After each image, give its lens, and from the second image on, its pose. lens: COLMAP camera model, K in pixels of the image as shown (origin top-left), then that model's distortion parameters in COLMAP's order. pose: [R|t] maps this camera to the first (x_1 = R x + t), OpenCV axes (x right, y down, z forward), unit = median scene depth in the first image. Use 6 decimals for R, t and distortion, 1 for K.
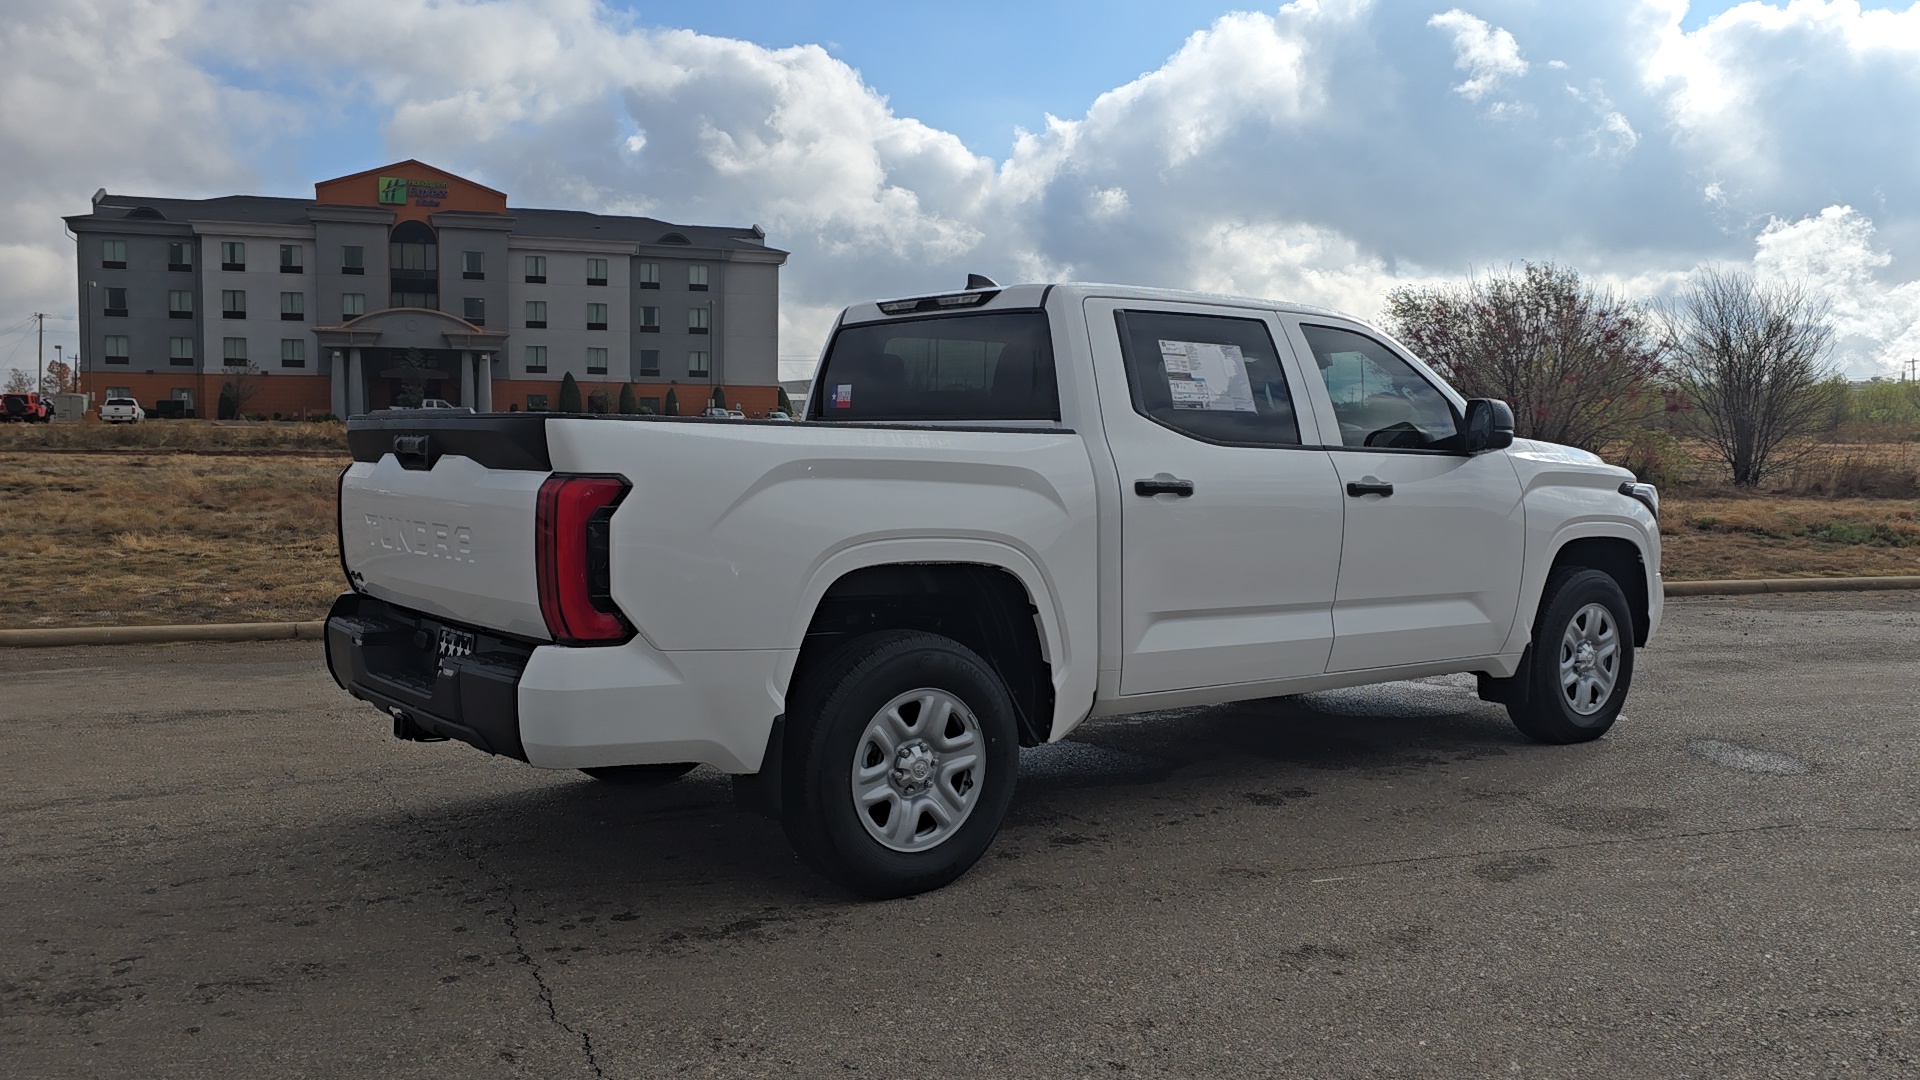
lens RADIAL K [[1597.1, 0, 963.3], [0, 1597.1, 539.9], [0, 0, 1]] dist [-0.004502, 0.010784]
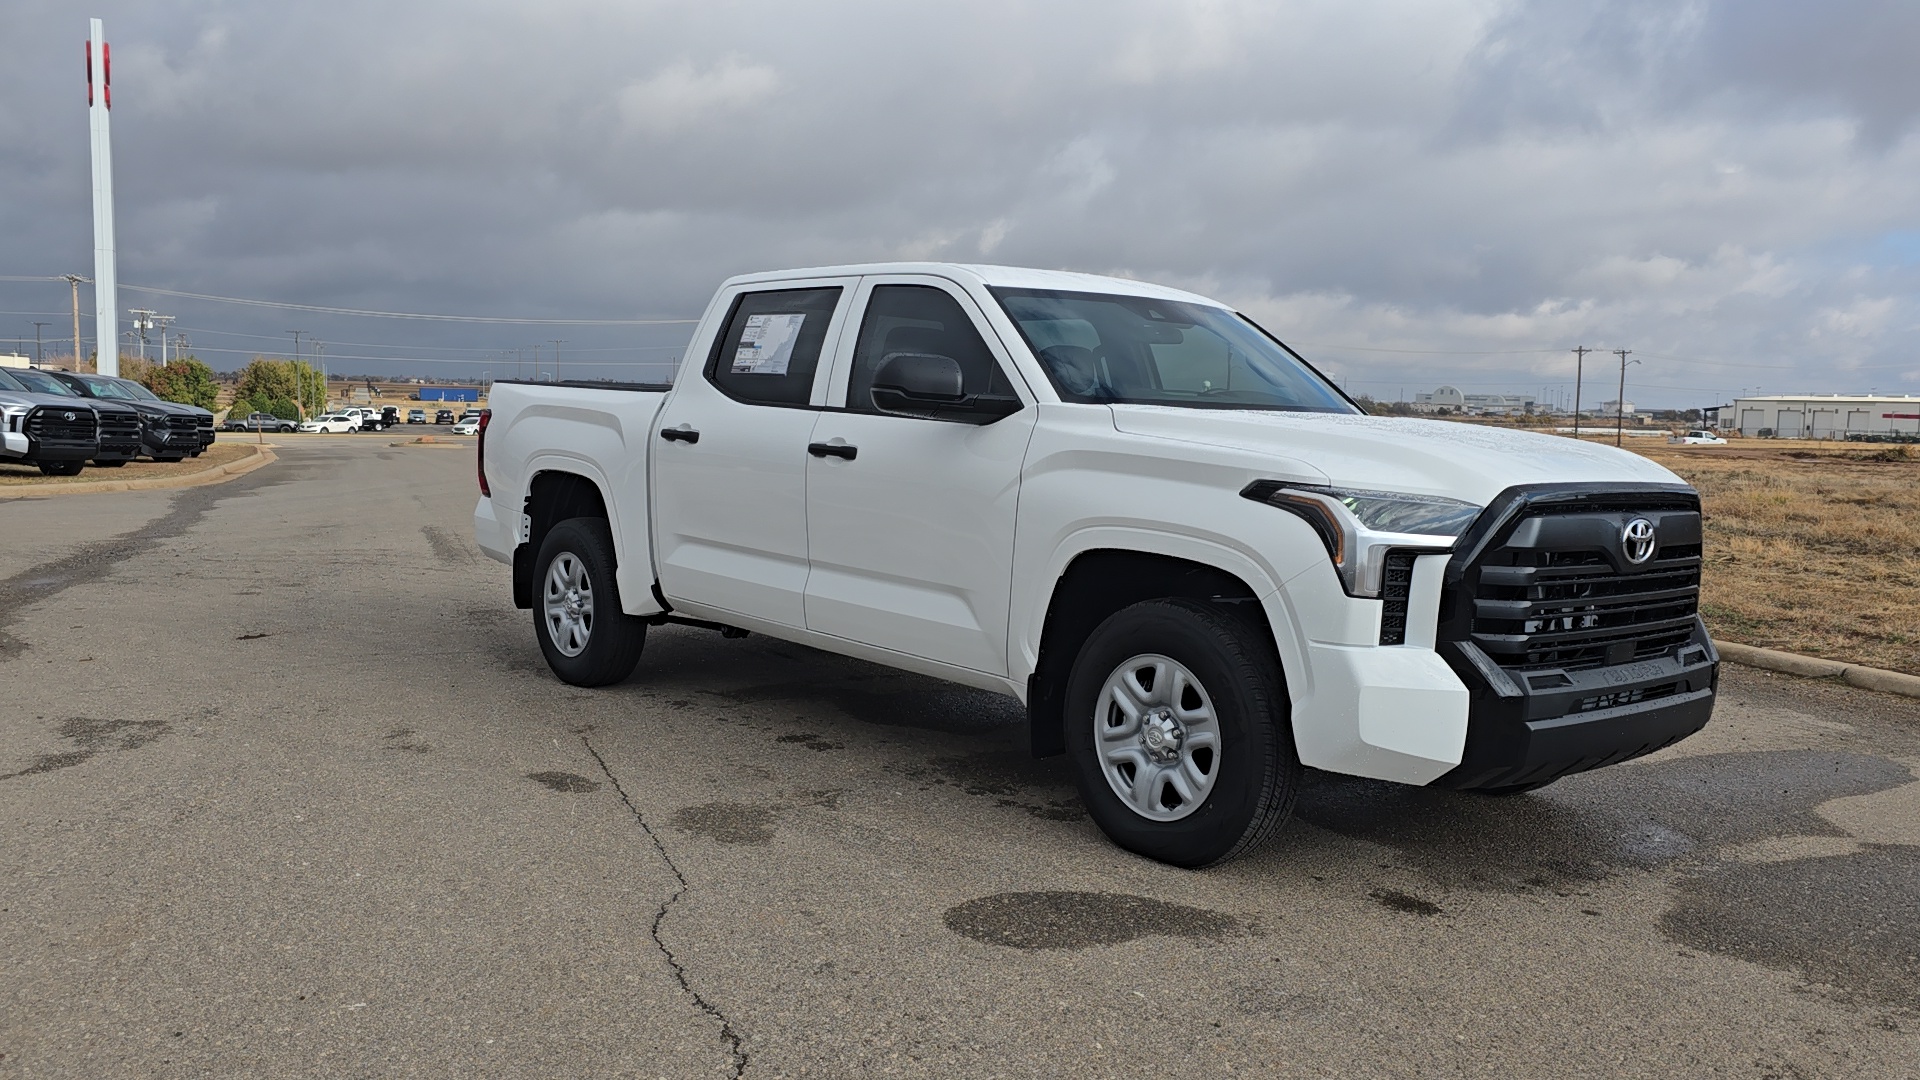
lens RADIAL K [[1597.1, 0, 954.2], [0, 1597.1, 547.8], [0, 0, 1]] dist [-0.004502, 0.010784]
pose [[0.048066, 0.078490, -0.995756, 1.194376], [-0.101470, 0.992134, 0.073306, -0.050010], [0.993677, 0.097516, 0.055652, 0.991071]]
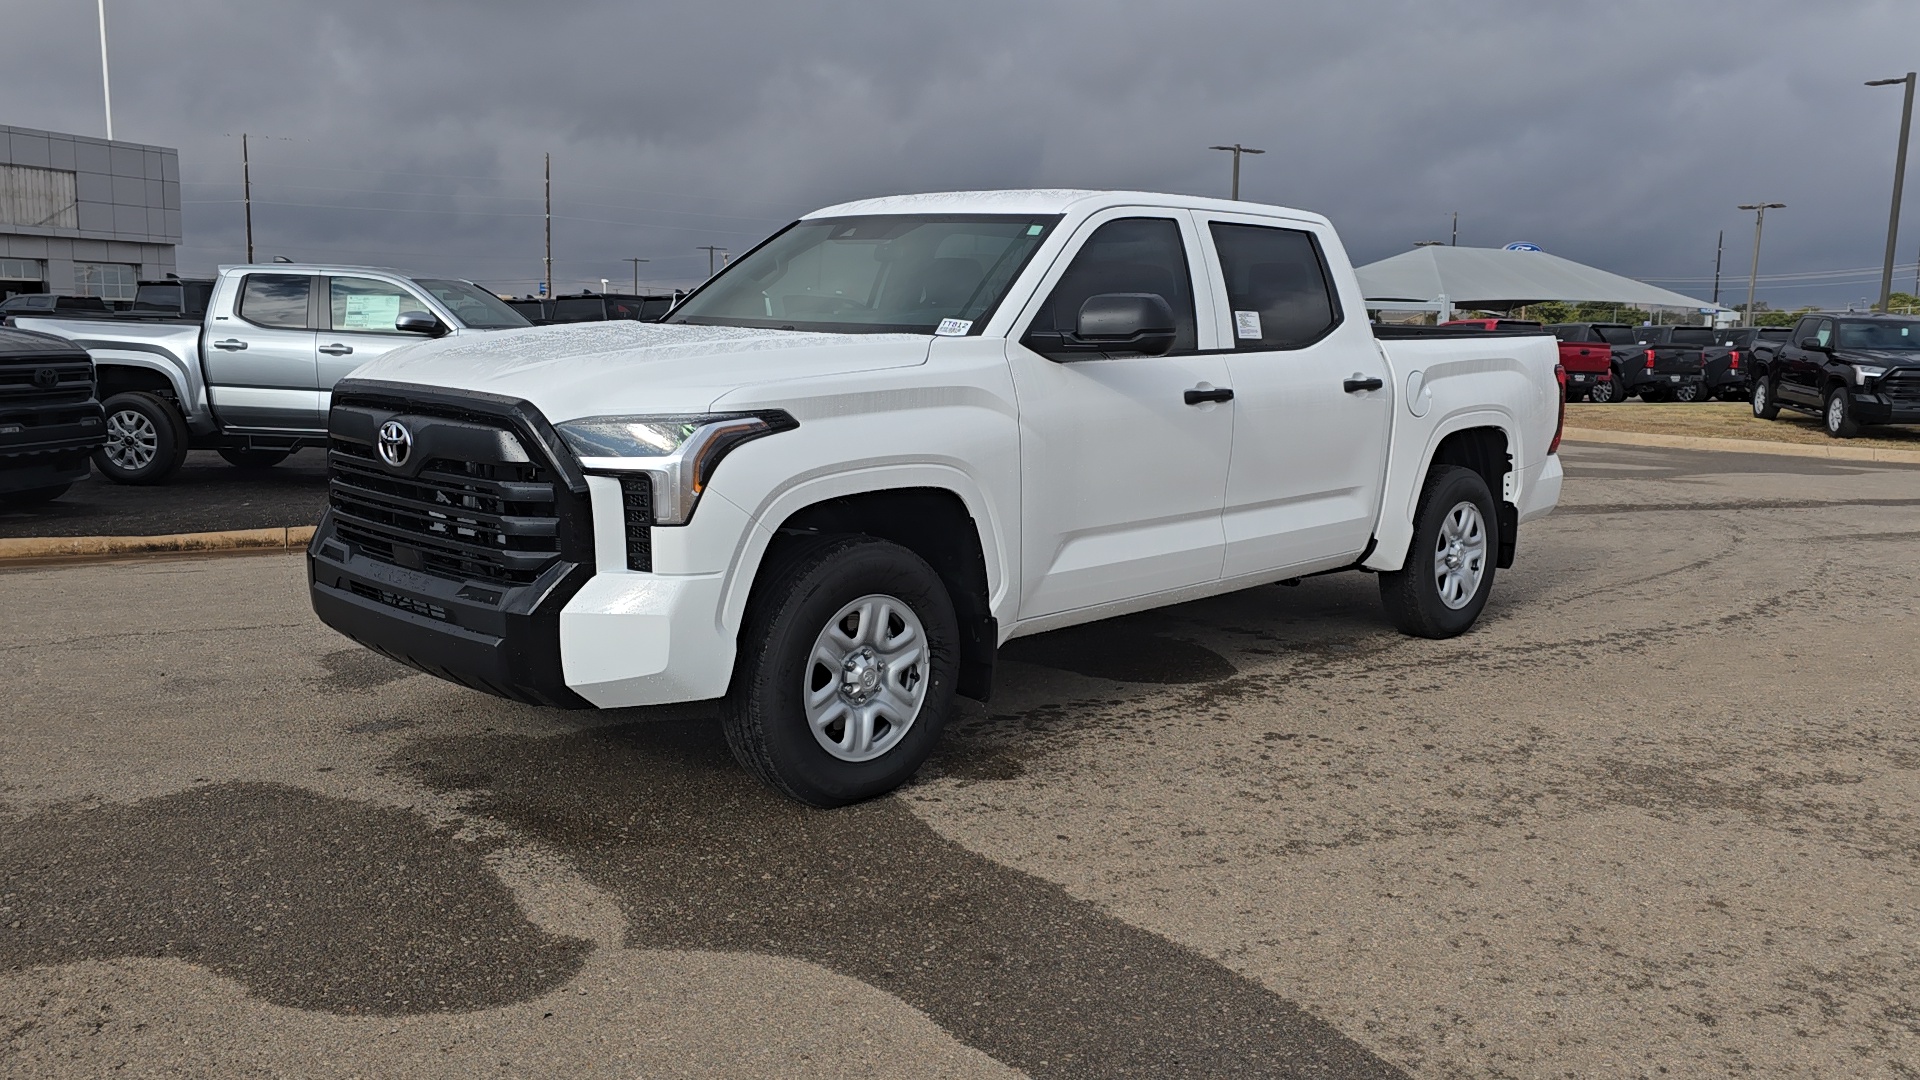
lens RADIAL K [[1597.1, 0, 958.8], [0, 1597.1, 536.1], [0, 0, 1]] dist [-0.004502, 0.010784]
pose [[-0.989354, -0.015039, -0.144751, 0.322387], [-0.045268, 0.977105, 0.207885, -0.153592], [0.138310, 0.212224, -0.967384, 2.098665]]
